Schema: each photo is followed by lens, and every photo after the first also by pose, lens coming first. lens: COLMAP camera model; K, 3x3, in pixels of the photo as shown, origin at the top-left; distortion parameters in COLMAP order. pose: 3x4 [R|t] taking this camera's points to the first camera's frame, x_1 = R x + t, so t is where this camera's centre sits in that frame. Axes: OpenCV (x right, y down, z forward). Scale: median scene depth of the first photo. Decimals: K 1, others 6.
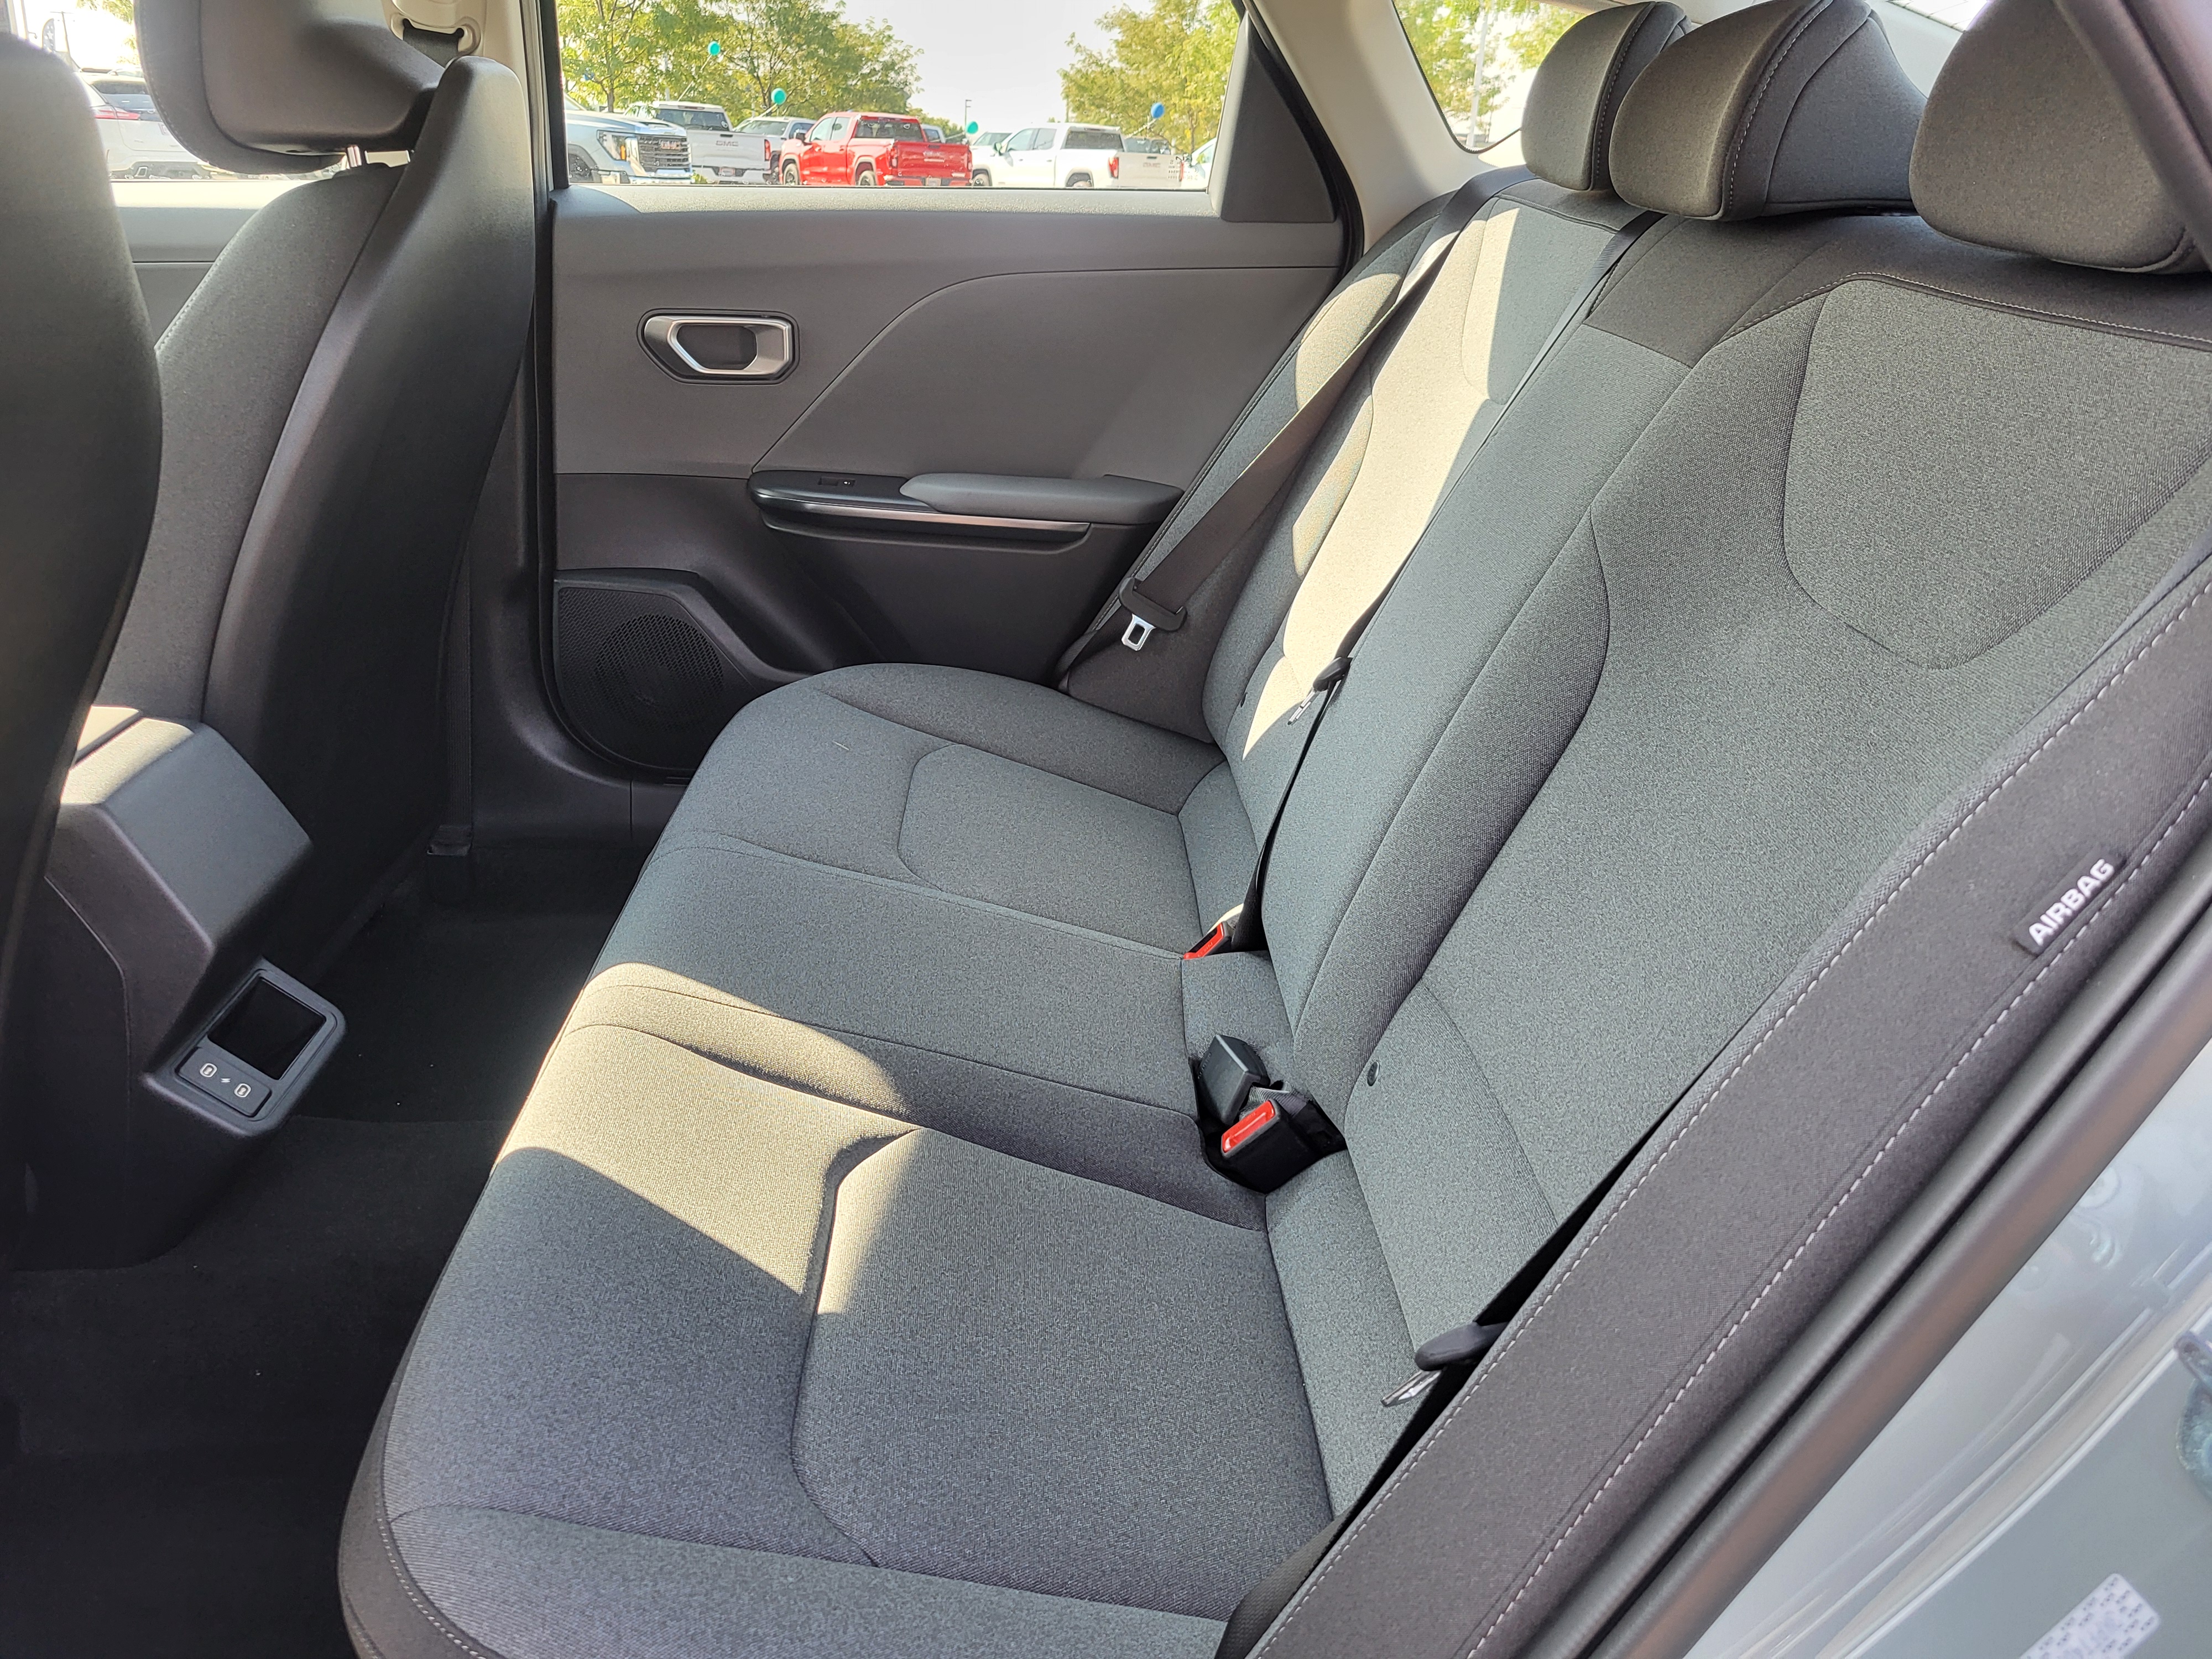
lens RADIAL K [[1698.3, 0, 1172.0], [0, 1698.3, 728.1], [0, 0, 1]] dist [0.027076, -0.003758]
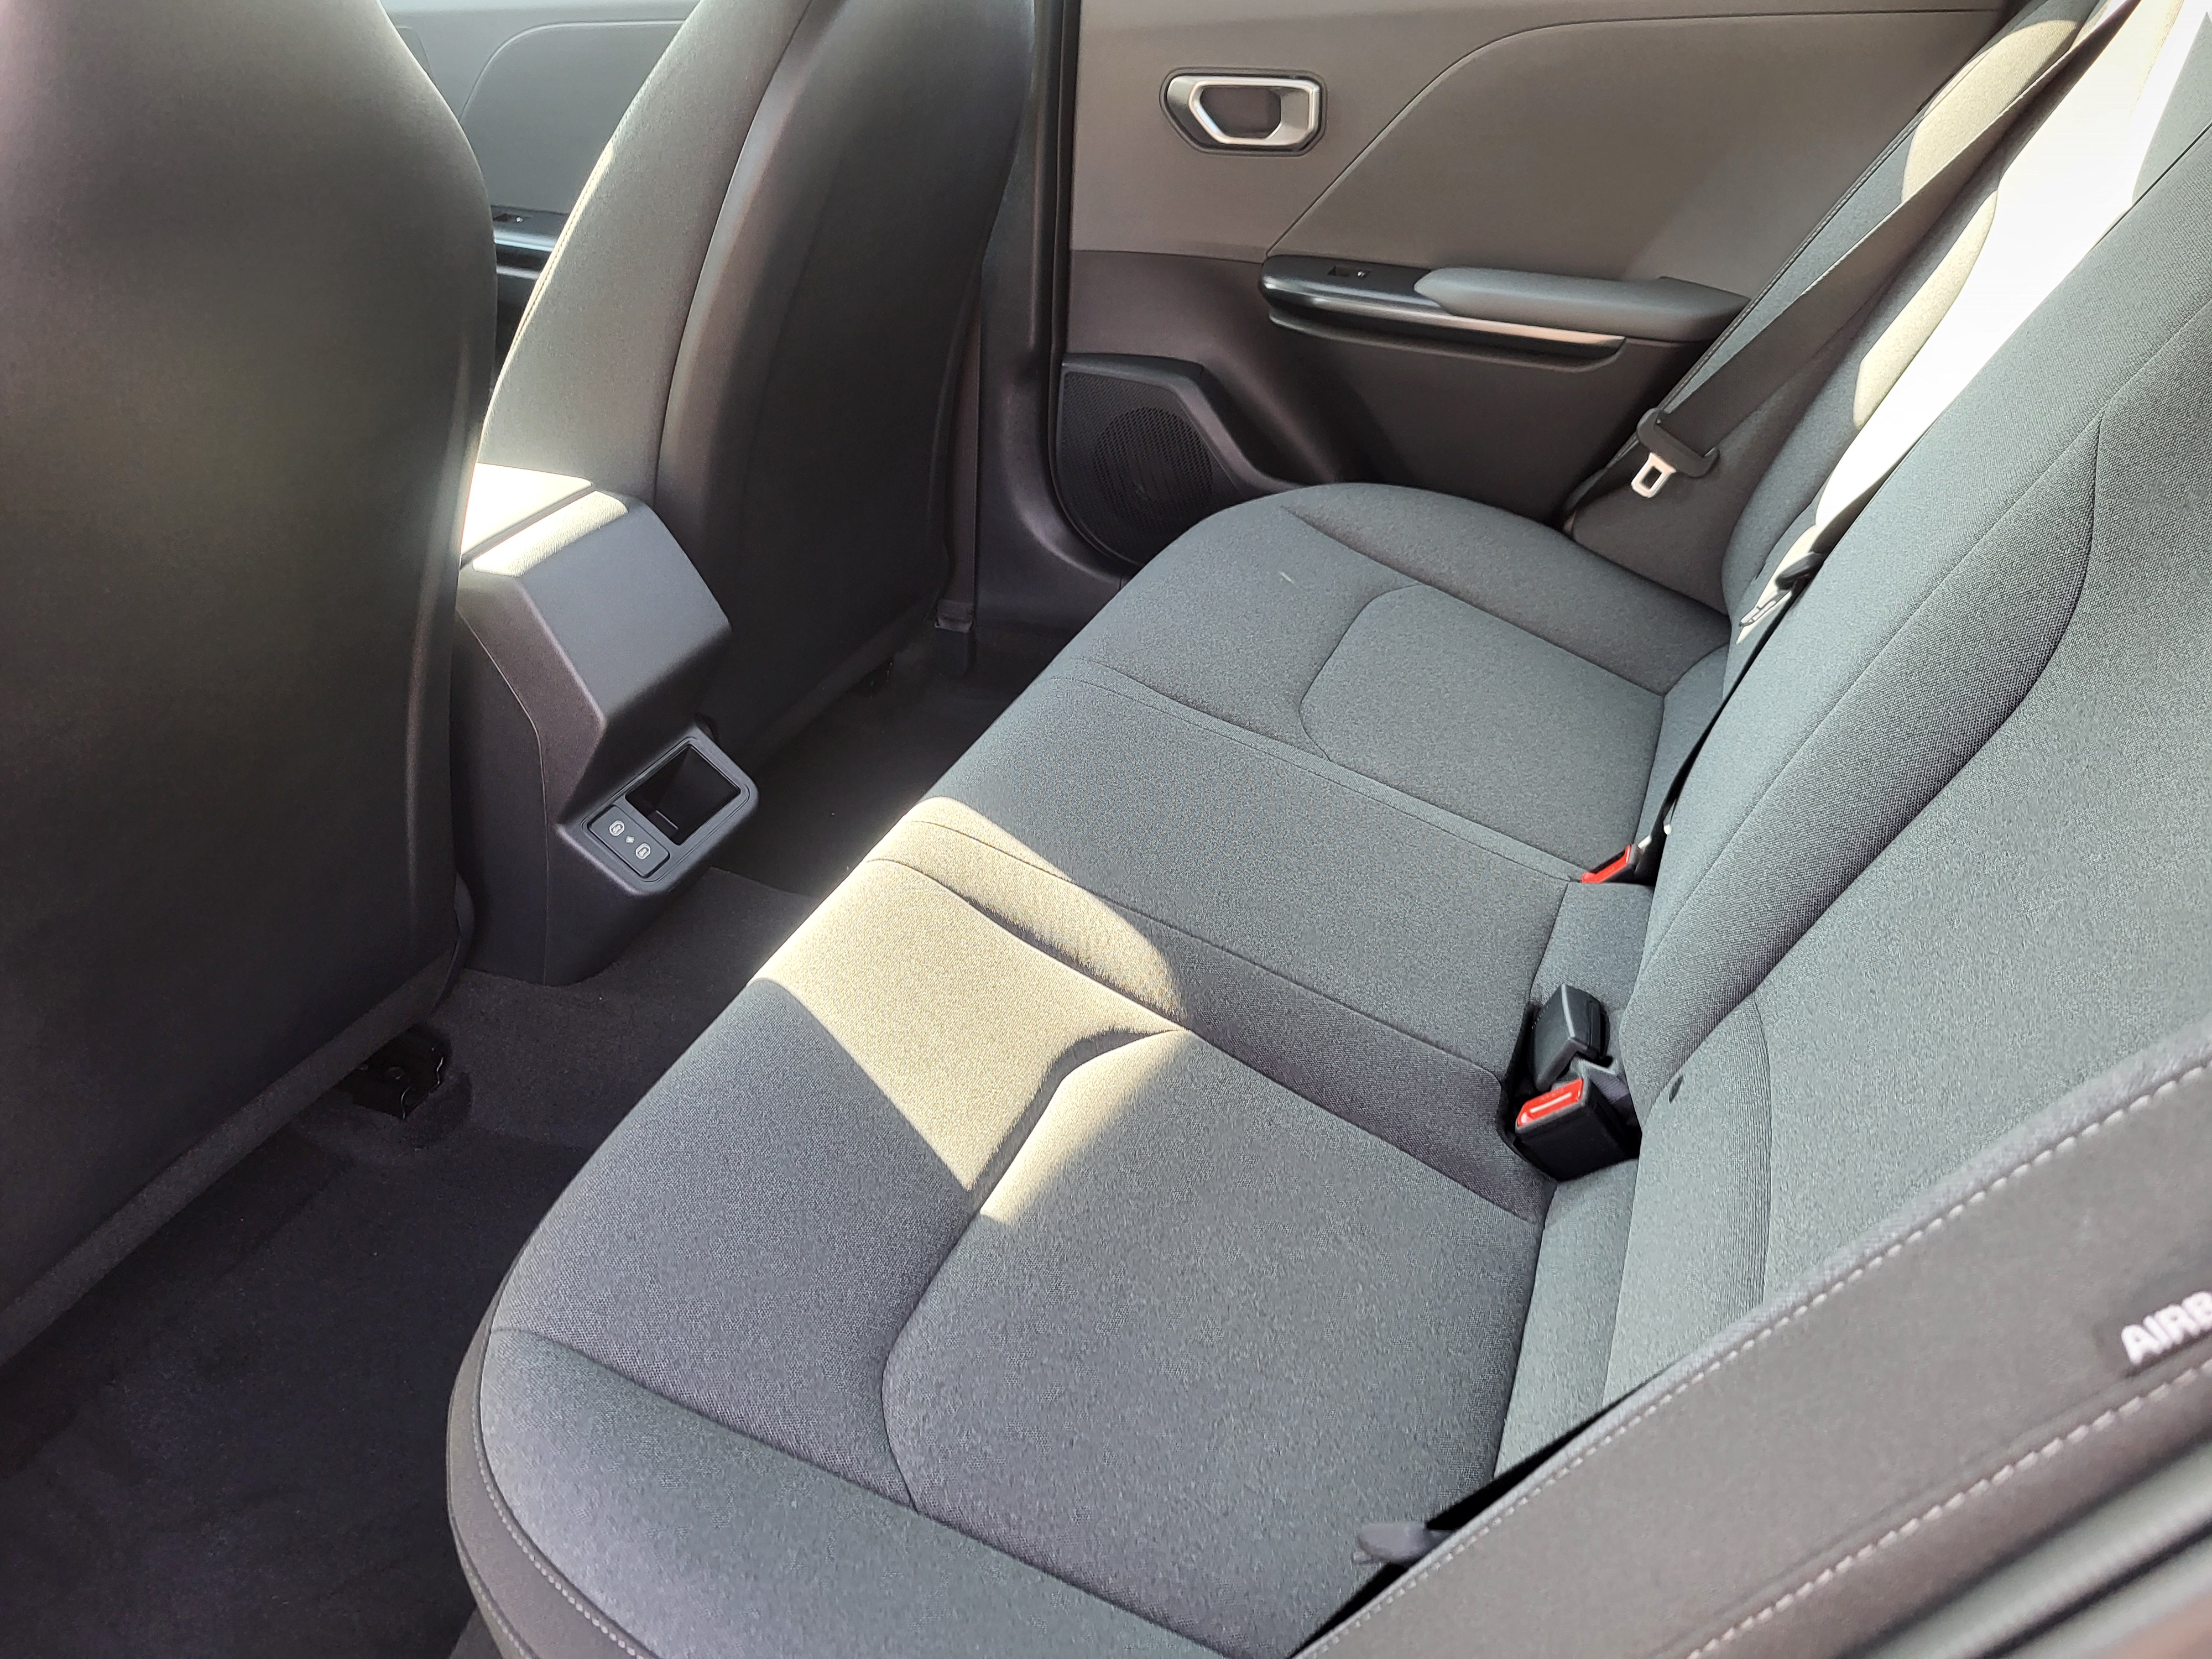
lens RADIAL K [[1756.0, 0, 1107.1], [0, 1756.0, 806.8], [0, 0, 1]] dist [0.023485, 0.000426]
pose [[0.912608, 0.161527, -0.375574, 0.130173], [-0.095963, 0.977610, 0.187271, -0.049304], [0.397414, -0.134864, 0.907675, 0.109468]]
